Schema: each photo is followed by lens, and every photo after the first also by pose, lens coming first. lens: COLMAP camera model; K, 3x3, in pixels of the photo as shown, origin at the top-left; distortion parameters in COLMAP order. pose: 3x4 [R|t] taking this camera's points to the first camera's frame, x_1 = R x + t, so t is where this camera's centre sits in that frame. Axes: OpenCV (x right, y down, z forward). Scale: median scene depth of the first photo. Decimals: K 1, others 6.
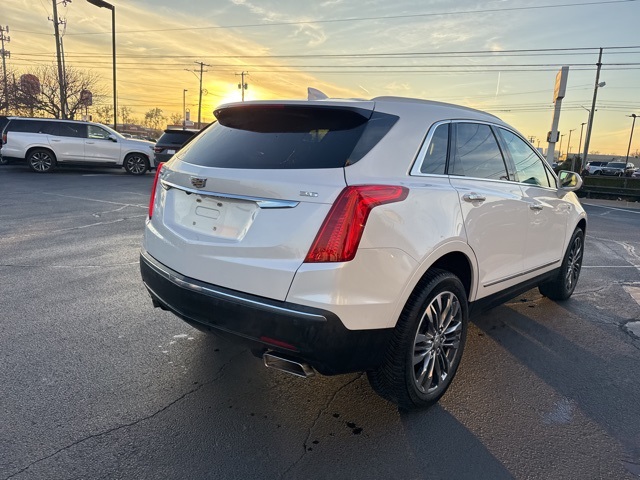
lens RADIAL K [[456.4, 0, 322.1], [0, 456.4, 233.8], [0, 0, 1]] dist [0.027328, -0.003660]
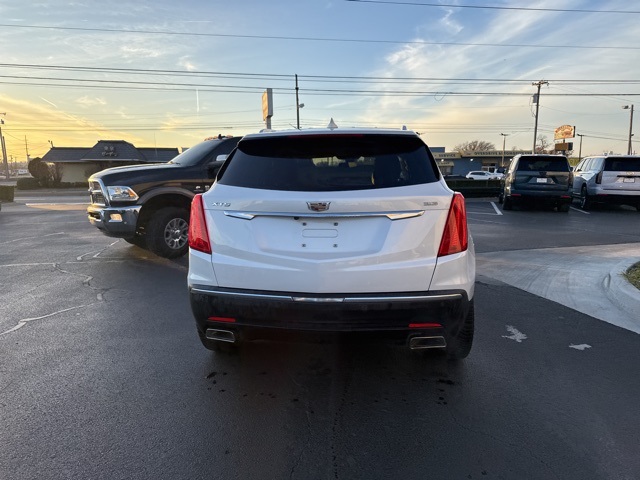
lens RADIAL K [[458.9, 0, 320.0], [0, 458.9, 240.0], [0, 0, 1]] dist [0.041664, -0.042048]
pose [[0.817555, -0.147469, 0.556648, -0.070939], [0.159339, 0.986843, 0.027415, -0.004988], [-0.553367, 0.066283, 0.830296, 0.007324]]
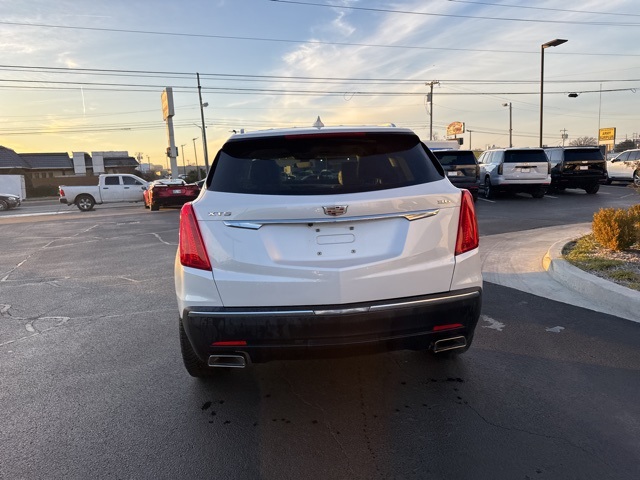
lens RADIAL K [[458.9, 0, 320.0], [0, 458.9, 240.0], [0, 0, 1]] dist [0.041664, -0.042048]
pose [[0.678725, -0.198281, 0.707119, -0.081599], [0.215510, 0.974246, 0.066330, -0.009843], [-0.702060, 0.107371, 0.703976, 0.025335]]
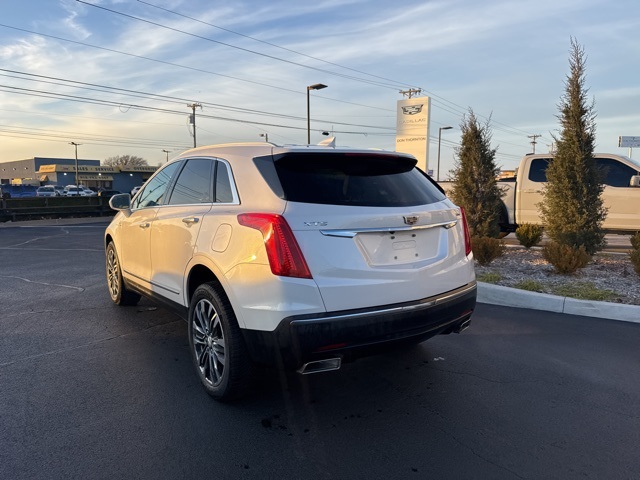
lens RADIAL K [[464.2, 0, 320.4], [0, 464.2, 242.9], [0, 0, 1]] dist [0.049823, -0.050507]
pose [[0.212767, -0.178339, 0.960690, -0.119257], [0.194824, 0.971203, 0.137142, -0.021313], [-0.957483, 0.157986, 0.241385, 0.075342]]
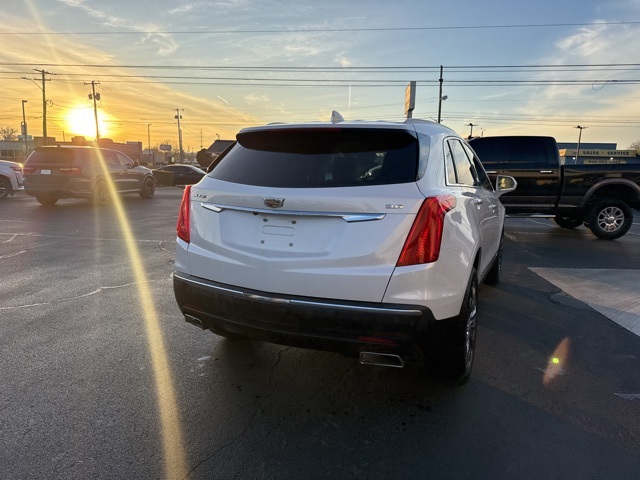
lens RADIAL K [[458.9, 0, 320.0], [0, 458.9, 240.0], [0, 0, 1]] dist [0.041664, -0.042048]
pose [[0.956788, -0.082939, 0.278708, -0.037429], [0.085961, 0.996298, 0.001381, -0.001489], [-0.277791, 0.022637, 0.960375, -0.003811]]
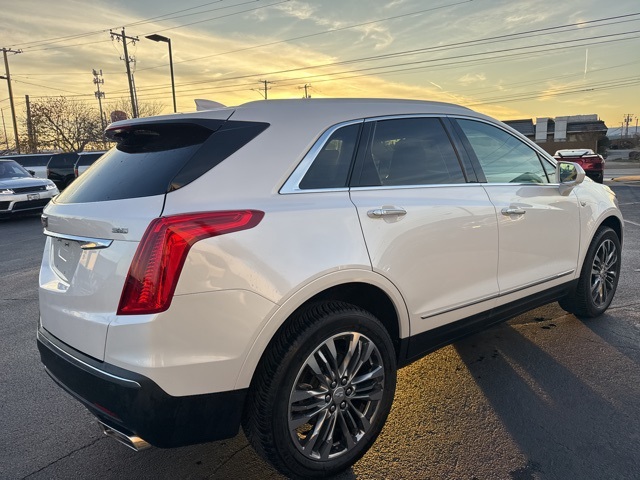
lens RADIAL K [[456.4, 0, 322.1], [0, 456.4, 233.8], [0, 0, 1]] dist [0.027328, -0.003660]
pose [[0.981872, -0.065102, -0.178017, 0.033221], [0.062902, 0.997858, -0.017981, -0.003039], [0.178806, 0.006458, 0.983863, 0.017313]]
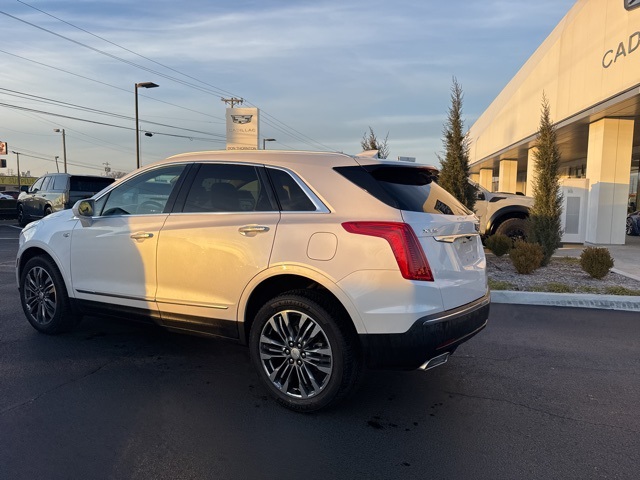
lens RADIAL K [[464.2, 0, 320.4], [0, 464.2, 242.9], [0, 0, 1]] dist [0.049823, -0.050507]
pose [[-0.201725, -0.162973, 0.965788, -0.123488], [0.149596, 0.969363, 0.194823, -0.032910], [-0.967950, 0.183779, -0.171165, 0.136401]]
